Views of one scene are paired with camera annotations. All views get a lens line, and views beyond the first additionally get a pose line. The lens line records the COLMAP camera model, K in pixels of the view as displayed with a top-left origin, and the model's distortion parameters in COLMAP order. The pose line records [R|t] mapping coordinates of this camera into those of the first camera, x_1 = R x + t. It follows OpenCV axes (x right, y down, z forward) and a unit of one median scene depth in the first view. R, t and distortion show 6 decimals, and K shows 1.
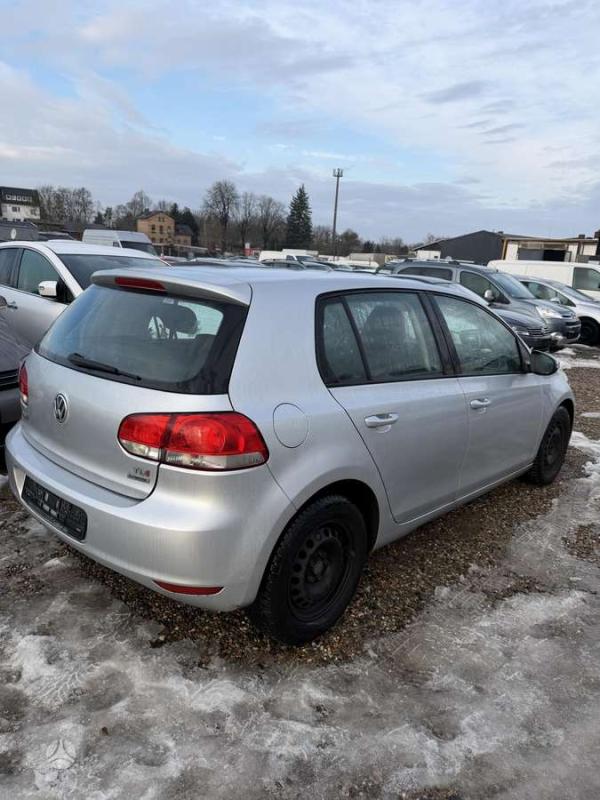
lens RADIAL K [[557.9, 0, 300.0], [0, 557.9, 400.0], [0, 0, 1]] dist [0.007201, -0.005822]
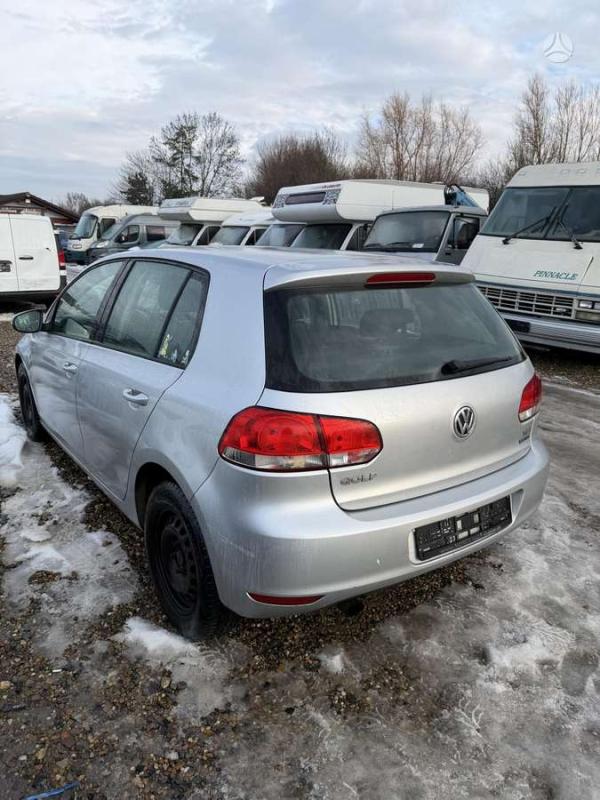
lens RADIAL K [[557.9, 0, 300.0], [0, 557.9, 400.0], [0, 0, 1]] dist [0.007201, -0.005822]
pose [[0.190813, -0.287158, 0.938686, -1.413896], [0.187335, 0.949333, 0.252334, -0.313747], [-0.963585, 0.127700, 0.234940, 1.125368]]
